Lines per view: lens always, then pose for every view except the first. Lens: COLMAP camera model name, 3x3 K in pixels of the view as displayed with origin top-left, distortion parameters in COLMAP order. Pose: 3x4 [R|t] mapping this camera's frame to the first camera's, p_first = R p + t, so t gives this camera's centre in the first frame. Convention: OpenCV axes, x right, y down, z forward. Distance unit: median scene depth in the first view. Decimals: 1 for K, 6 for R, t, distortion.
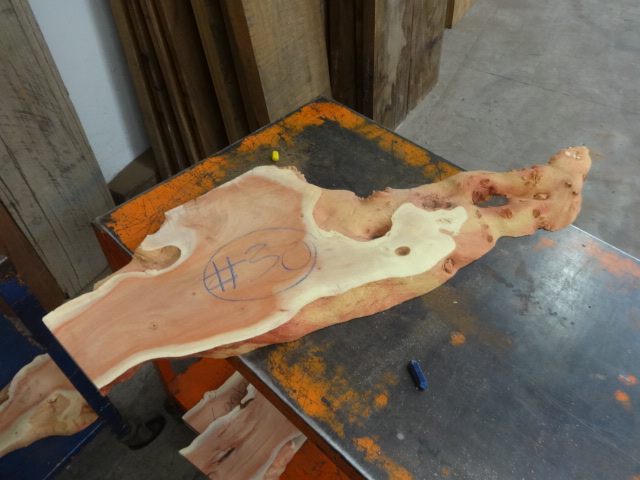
lens RADIAL K [[472.2, 0, 321.2], [0, 472.2, 239.7], [0, 0, 1]] dist [0.000114, -0.003760]
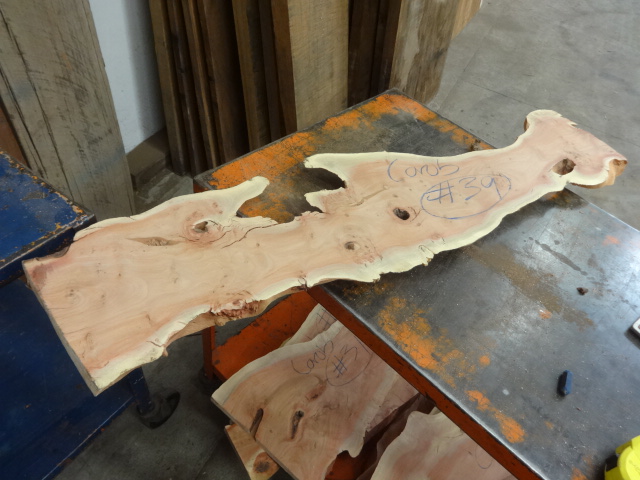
lens RADIAL K [[478.2, 0, 320.6], [0, 478.2, 238.7], [0, 0, 1]] dist [-0.001383, -0.001974]
pose [[0.994705, 0.063924, 0.080473, -0.118789], [-0.062391, 0.997822, -0.021425, 0.038136], [-0.081667, 0.016291, 0.996527, -0.021286]]
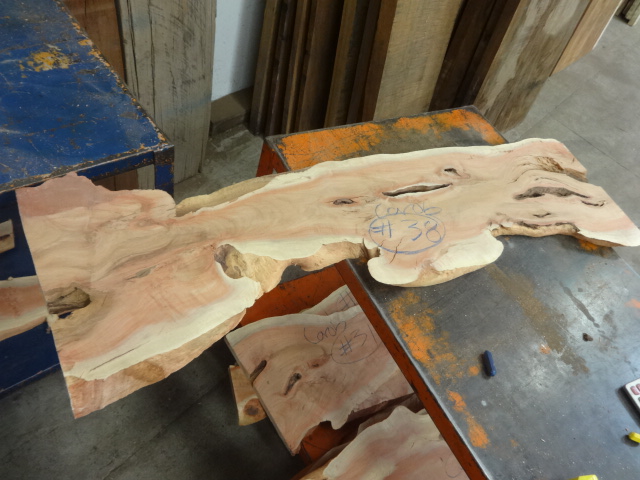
lens RADIAL K [[476.9, 0, 321.2], [0, 476.9, 236.3], [0, 0, 1]] dist [0.001644, -0.005771]
pose [[0.939783, 0.341643, -0.009388, -0.111064], [-0.341470, 0.939753, 0.016178, 0.048079], [0.014350, -0.011999, 0.999825, -0.060649]]
